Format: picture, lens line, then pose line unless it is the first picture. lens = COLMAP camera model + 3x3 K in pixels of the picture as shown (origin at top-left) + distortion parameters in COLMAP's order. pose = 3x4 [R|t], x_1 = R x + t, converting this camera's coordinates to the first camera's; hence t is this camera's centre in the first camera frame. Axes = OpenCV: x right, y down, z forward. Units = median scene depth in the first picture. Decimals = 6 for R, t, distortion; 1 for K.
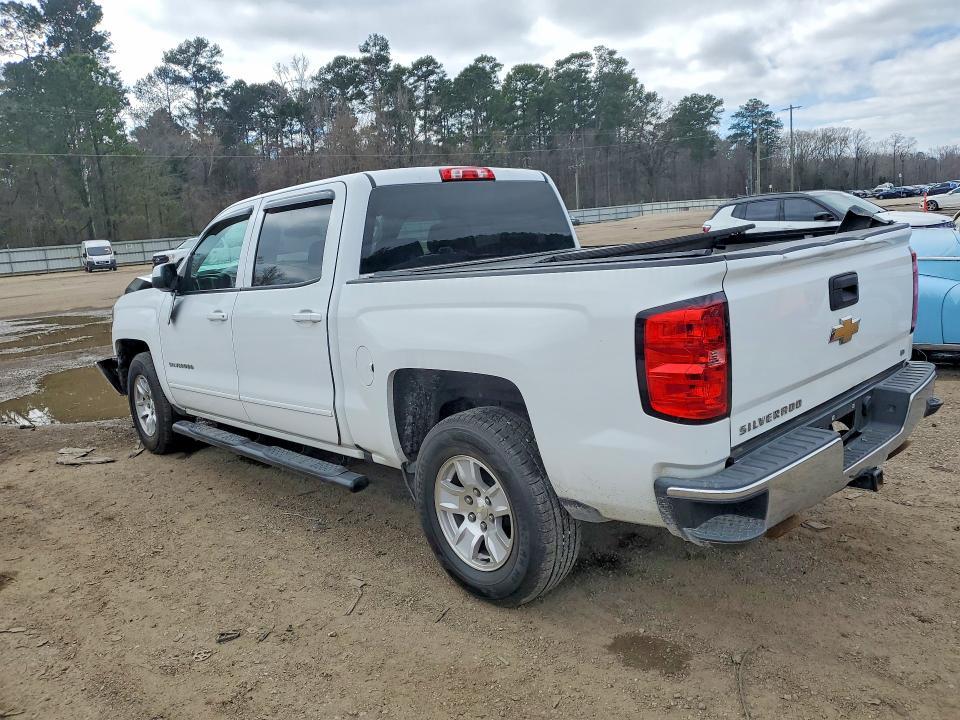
lens RADIAL K [[735.7, 0, 479.4], [0, 735.7, 361.8], [0, 0, 1]] dist [0.017356, -0.007051]
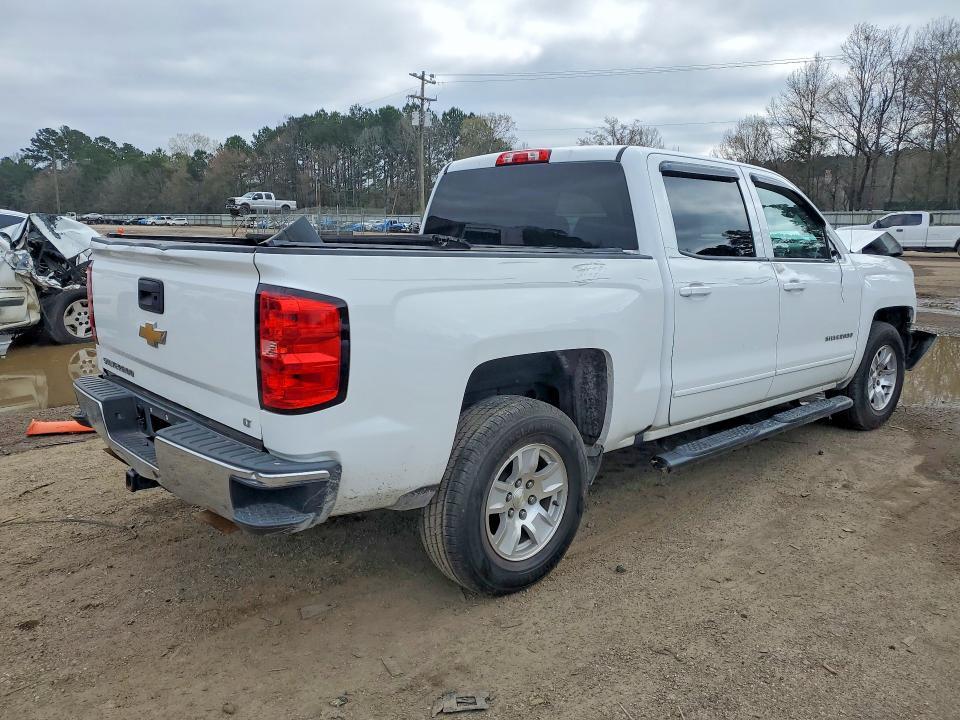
lens RADIAL K [[735.7, 0, 469.6], [0, 735.7, 379.1], [0, 0, 1]] dist [0.017356, -0.007051]
pose [[-0.009122, 0.284711, -0.958570, 0.979858], [-0.190598, 0.940540, 0.281169, -0.234209], [0.981626, 0.185266, 0.045685, 0.919026]]
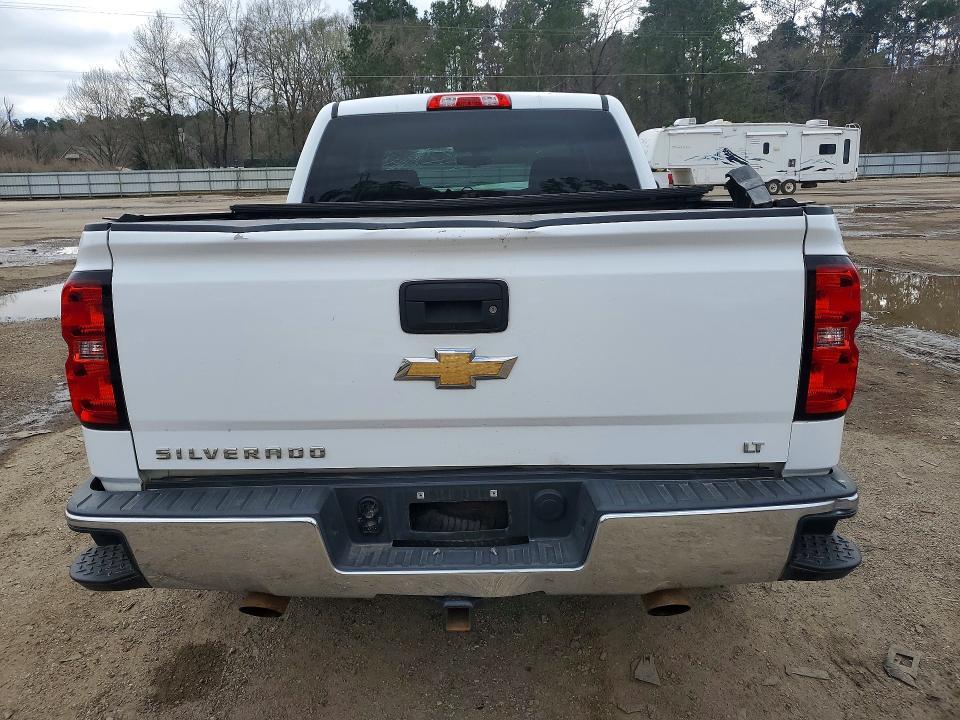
lens RADIAL K [[735.7, 0, 462.3], [0, 735.7, 355.0], [0, 0, 1]] dist [0.017356, -0.007051]
pose [[0.710085, 0.228005, -0.666178, 0.597152], [-0.163988, 0.973654, 0.158445, -0.101337], [0.684753, -0.003264, 0.728768, 0.366353]]
